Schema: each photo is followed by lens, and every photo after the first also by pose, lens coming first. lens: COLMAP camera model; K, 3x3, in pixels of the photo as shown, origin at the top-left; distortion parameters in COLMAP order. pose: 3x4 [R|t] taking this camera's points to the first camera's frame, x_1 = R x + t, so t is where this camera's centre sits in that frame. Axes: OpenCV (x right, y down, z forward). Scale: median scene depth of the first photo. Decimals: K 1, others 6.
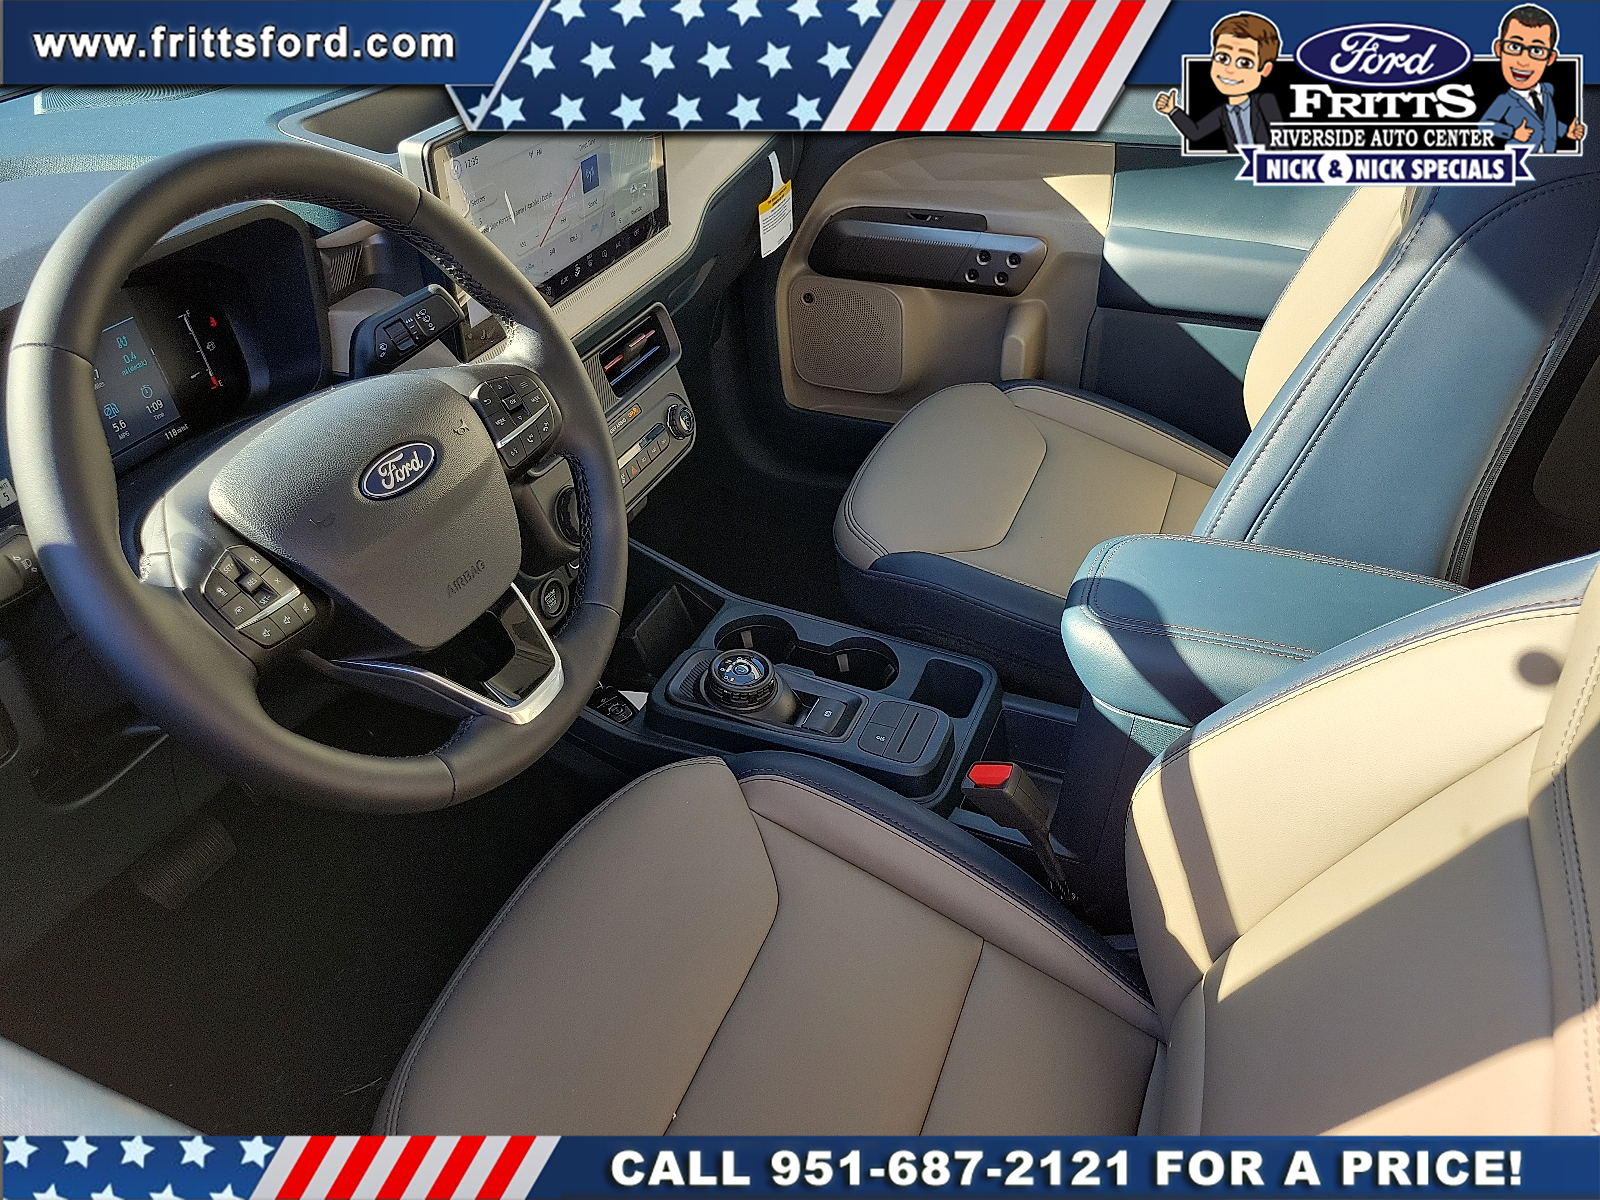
lens RADIAL K [[1200.5, 0, 800.0], [0, 1200.5, 600.0], [0, 0, 1]] dist [0.003802, -0.002124]
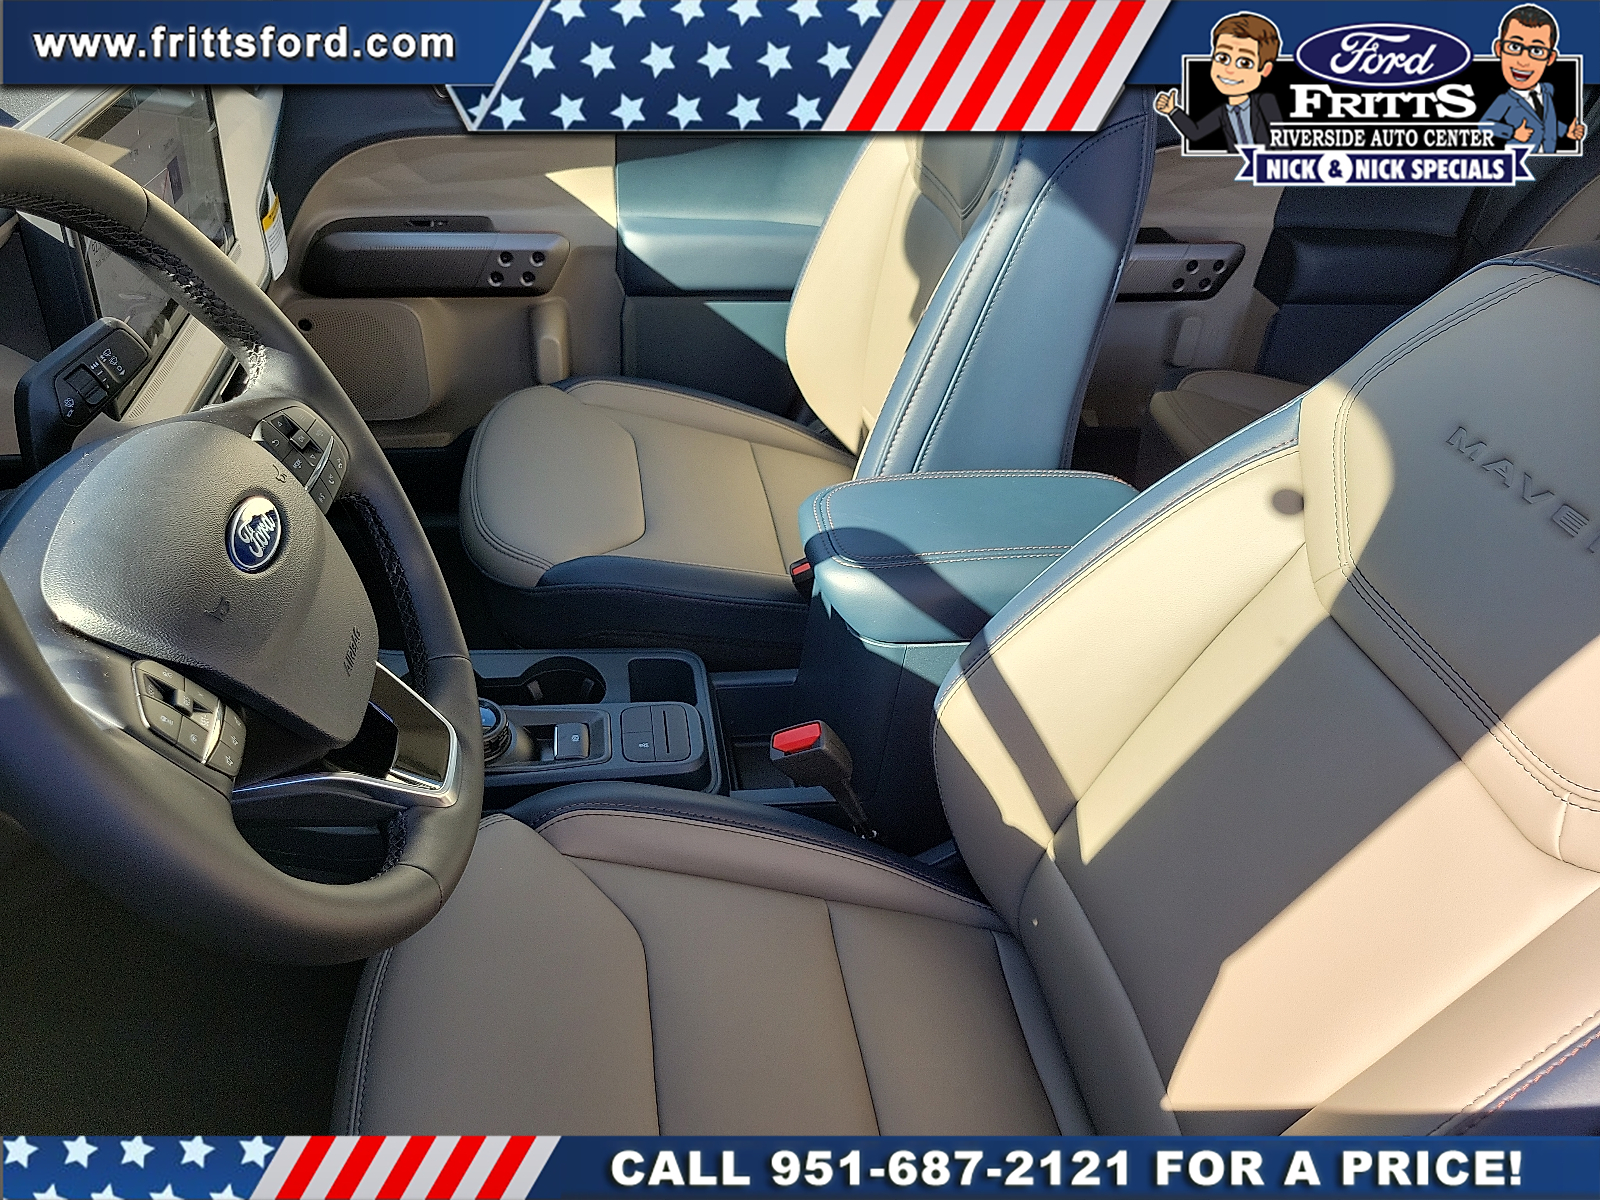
lens RADIAL K [[1214.4, 0, 773.3], [0, 1214.4, 595.2], [0, 0, 1]] dist [0.010240, -0.000567]
pose [[0.851290, -0.223115, 0.474896, -0.282140], [0.234210, 0.971497, 0.036587, -0.012247], [-0.469523, 0.080079, 0.879281, 0.094138]]
